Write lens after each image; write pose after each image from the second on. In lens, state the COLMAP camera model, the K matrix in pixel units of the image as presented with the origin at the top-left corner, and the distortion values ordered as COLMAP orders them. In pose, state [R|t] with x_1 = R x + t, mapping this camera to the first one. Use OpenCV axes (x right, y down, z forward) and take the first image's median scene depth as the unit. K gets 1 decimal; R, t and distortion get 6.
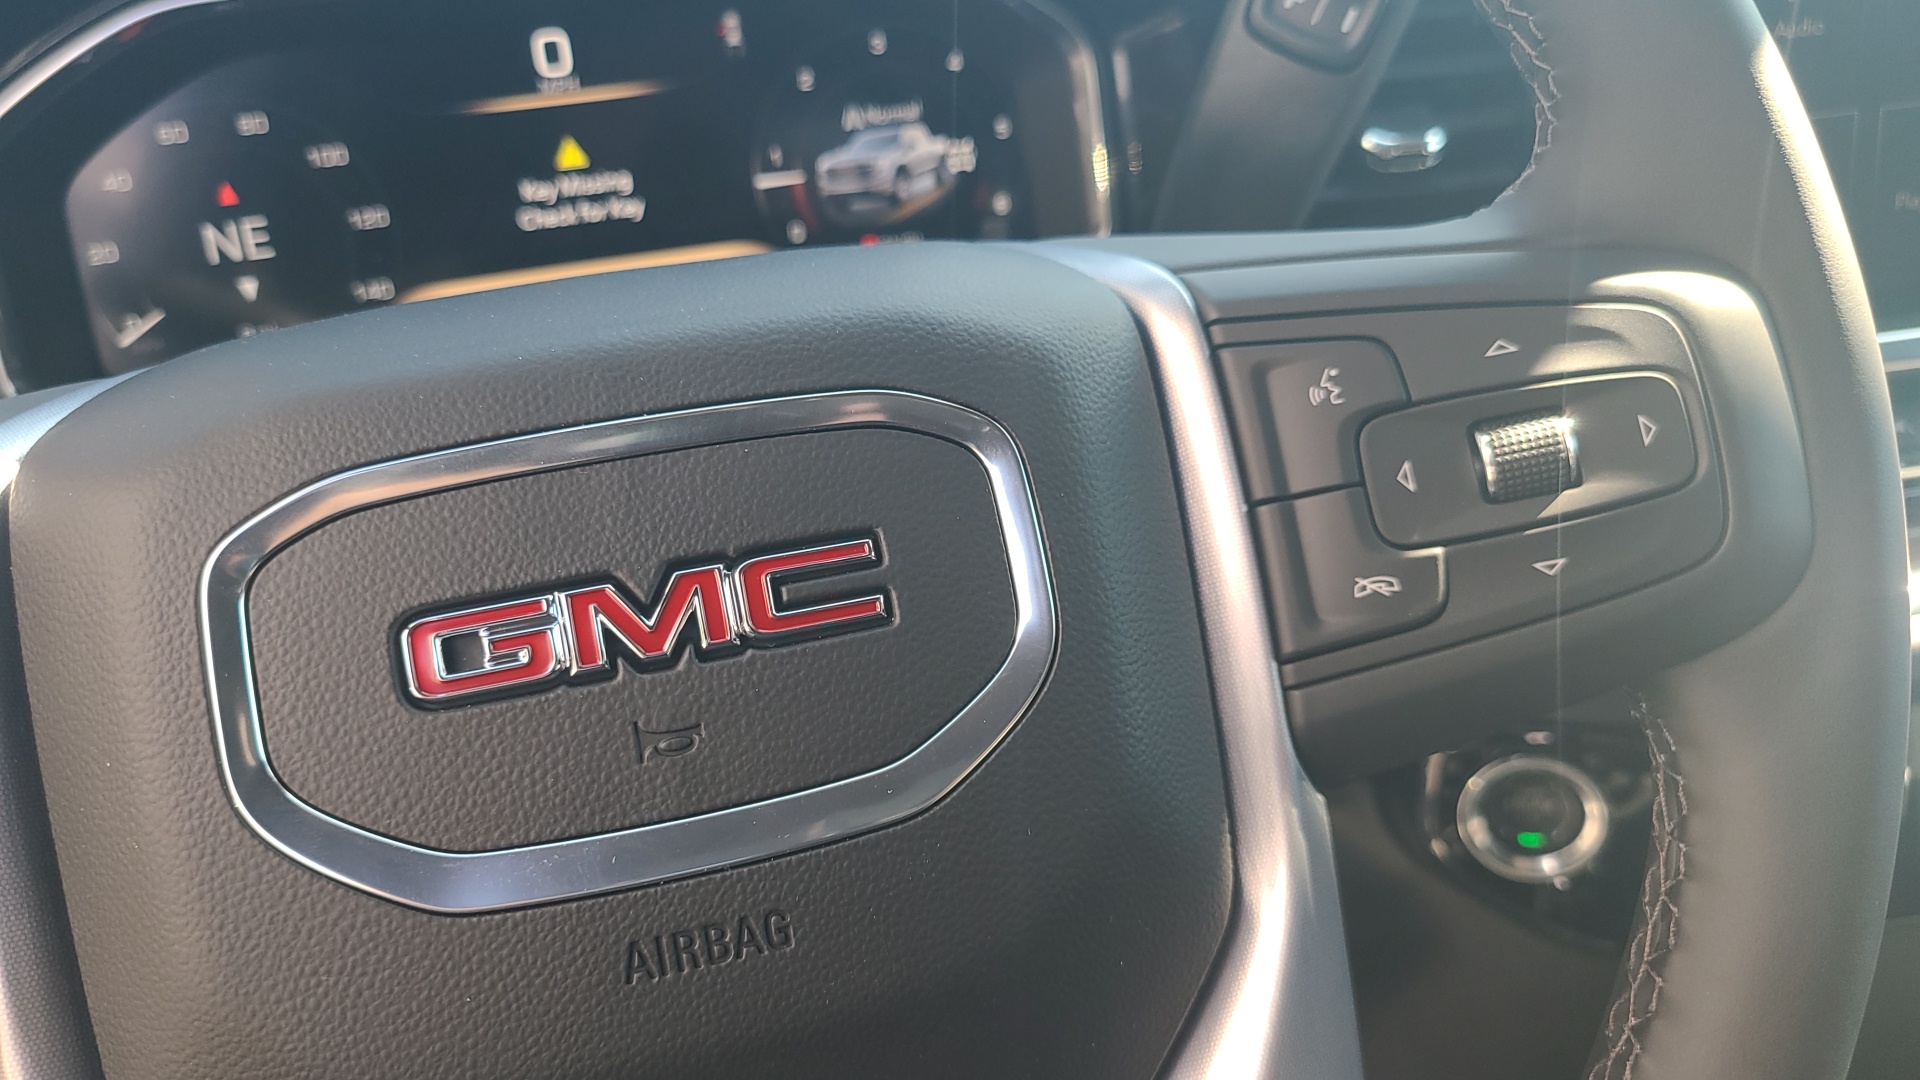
lens RADIAL K [[1455.9, 0, 918.9], [0, 1455.9, 539.8], [0, 0, 1]] dist [-0.006558, -0.005880]
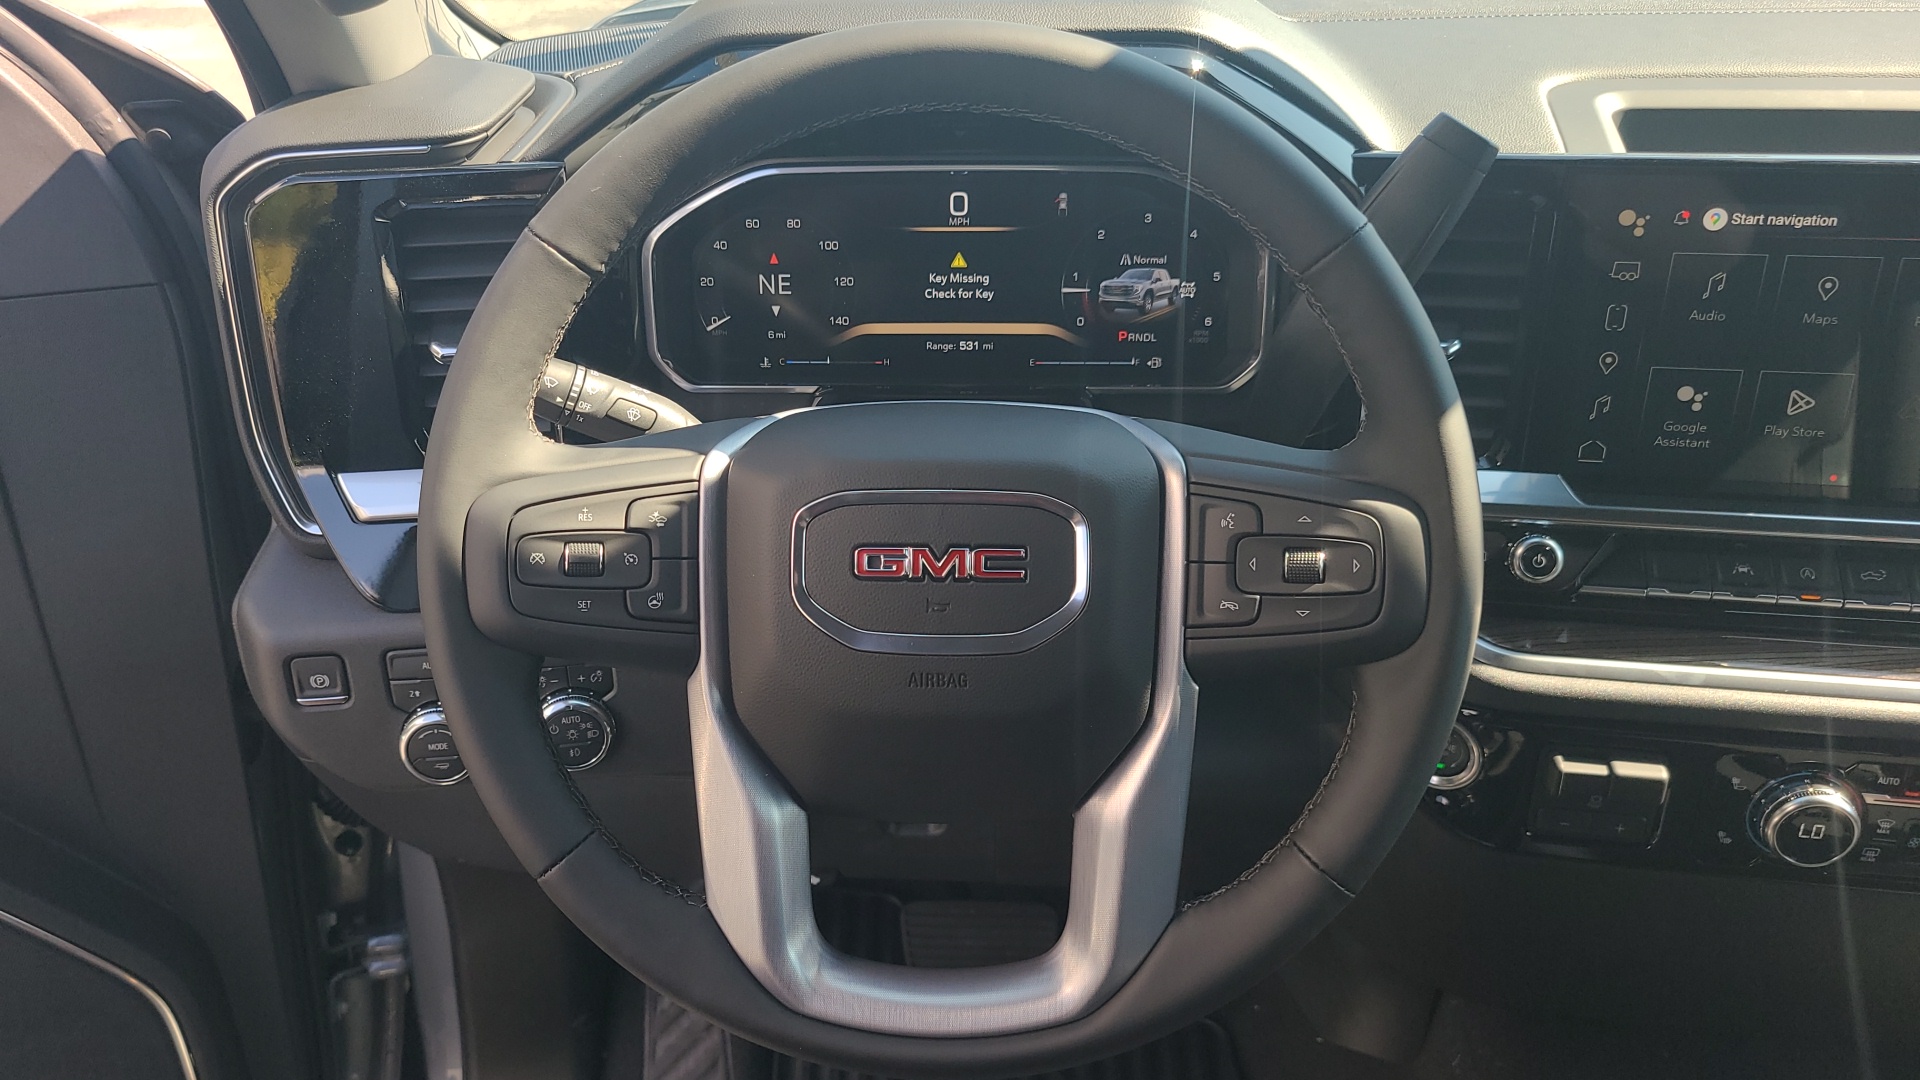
lens RADIAL K [[1416.1, 0, 916.9], [0, 1416.1, 537.1], [0, 0, 1]] dist [0.021218, 0.000447]
pose [[0.955686, 0.200303, -0.215739, 0.353802], [-0.179285, 0.977269, 0.113145, -0.297864], [0.233498, -0.069452, 0.969874, -1.660329]]
